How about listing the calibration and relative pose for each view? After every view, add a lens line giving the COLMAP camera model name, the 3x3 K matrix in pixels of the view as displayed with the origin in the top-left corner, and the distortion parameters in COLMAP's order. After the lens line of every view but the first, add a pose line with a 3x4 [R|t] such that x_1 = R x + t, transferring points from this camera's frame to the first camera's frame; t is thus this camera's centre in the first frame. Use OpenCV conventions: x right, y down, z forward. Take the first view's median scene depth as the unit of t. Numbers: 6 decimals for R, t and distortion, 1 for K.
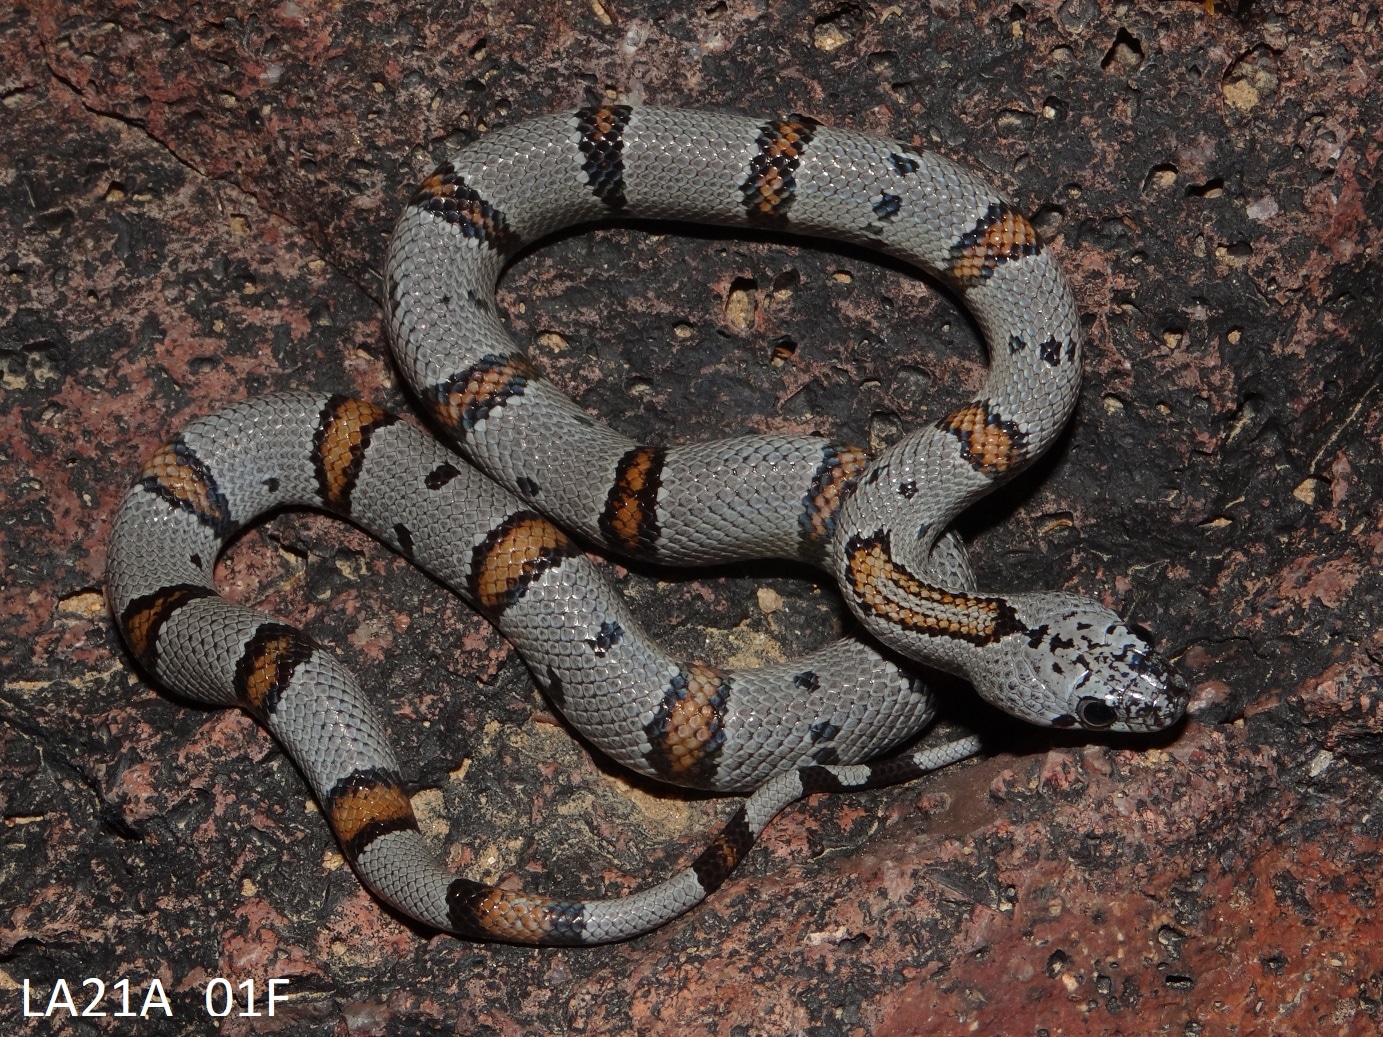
lens RADIAL K [[2585.6, 0, 691.0], [0, 2585.6, 515.9], [0, 0, 1]] dist [-0.132383, 0.000000]
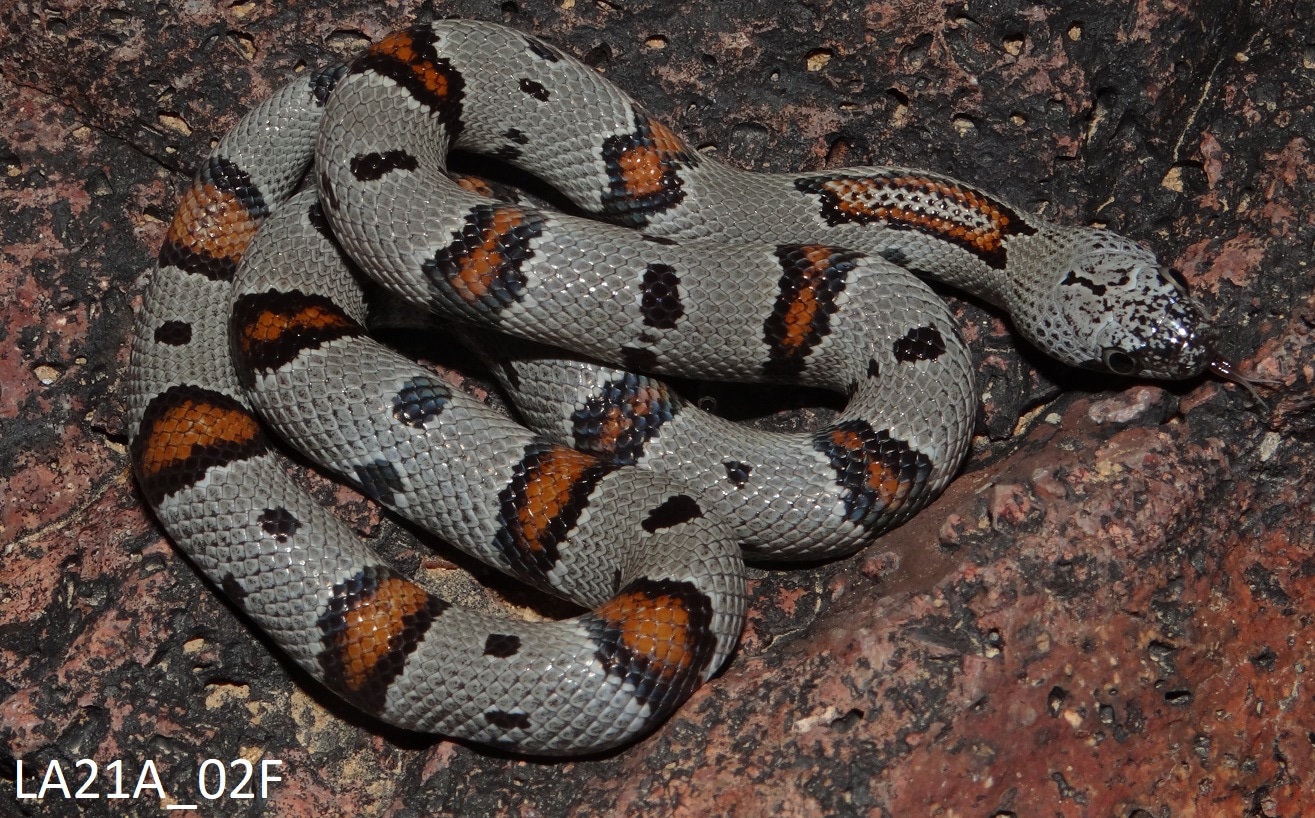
lens RADIAL K [[2632.5, 0, 658.5], [0, 2632.5, 411.3], [0, 0, 1]] dist [-0.125694, 0.000000]
pose [[0.975396, -0.183227, 0.122598, -0.089141], [0.182110, 0.983067, 0.020358, 0.021534], [-0.124252, 0.002470, 0.992248, 0.058938]]
